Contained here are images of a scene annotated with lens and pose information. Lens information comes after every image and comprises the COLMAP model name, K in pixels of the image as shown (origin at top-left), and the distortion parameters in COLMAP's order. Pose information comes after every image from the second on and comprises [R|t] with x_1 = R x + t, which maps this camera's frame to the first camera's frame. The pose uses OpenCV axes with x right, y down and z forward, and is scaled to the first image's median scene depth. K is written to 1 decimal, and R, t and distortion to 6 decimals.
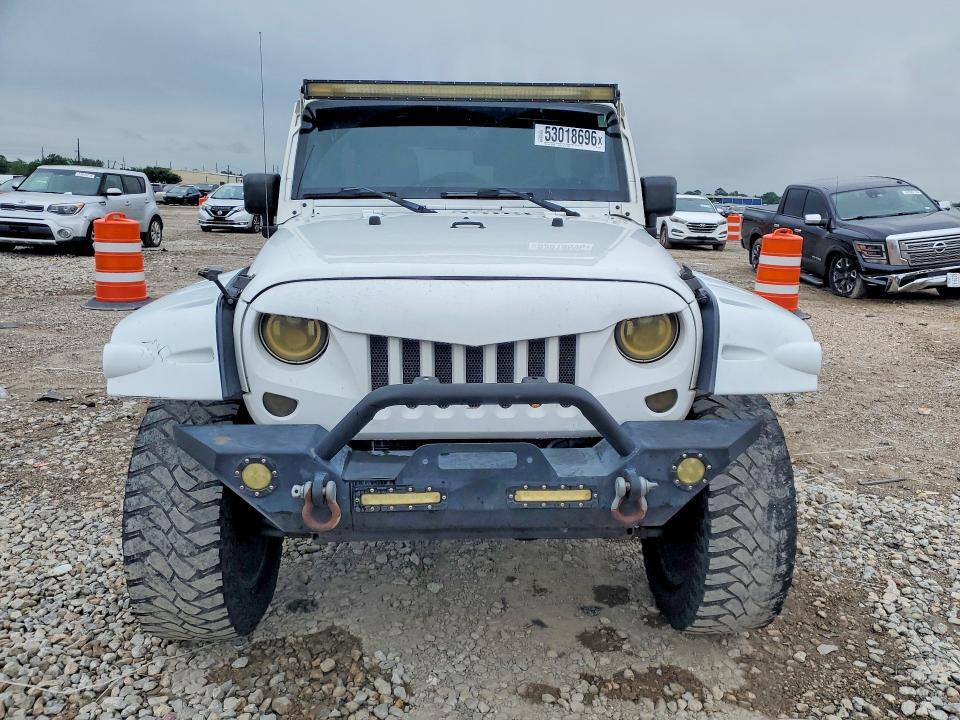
lens RADIAL K [[750.9, 0, 483.3], [0, 750.9, 358.4], [0, 0, 1]] dist [0.010895, 0.006625]
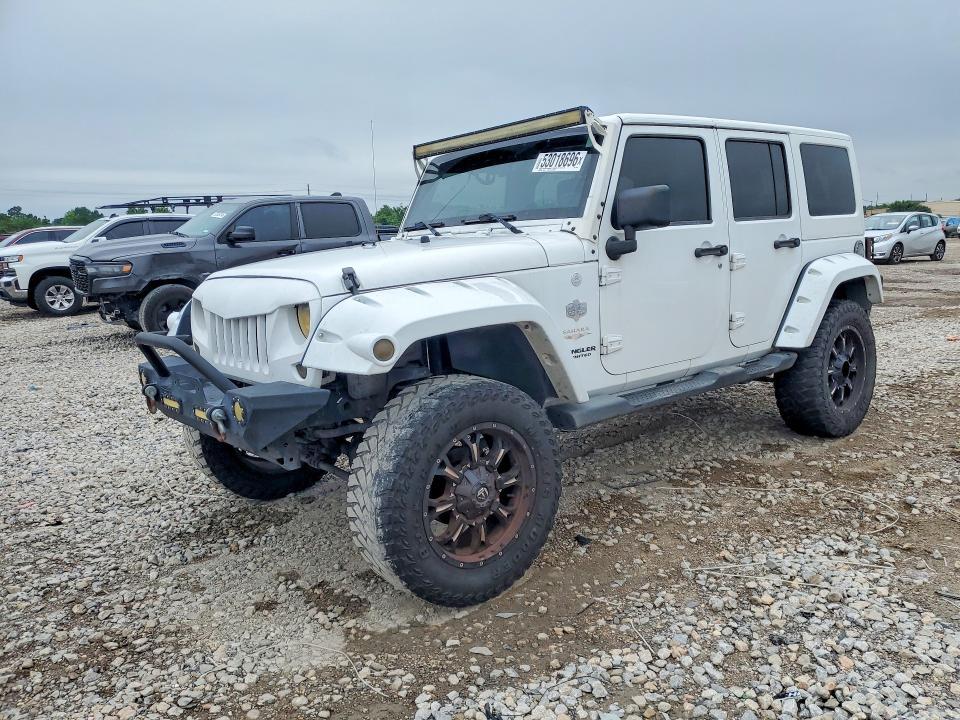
lens RADIAL K [[750.9, 0, 485.2], [0, 750.9, 360.2], [0, 0, 1]] dist [0.010895, 0.006625]
pose [[0.606420, 0.080140, -0.791096, 0.964719], [-0.115860, 0.993195, 0.011799, -0.009037], [0.786658, 0.084501, 0.611578, 0.283819]]
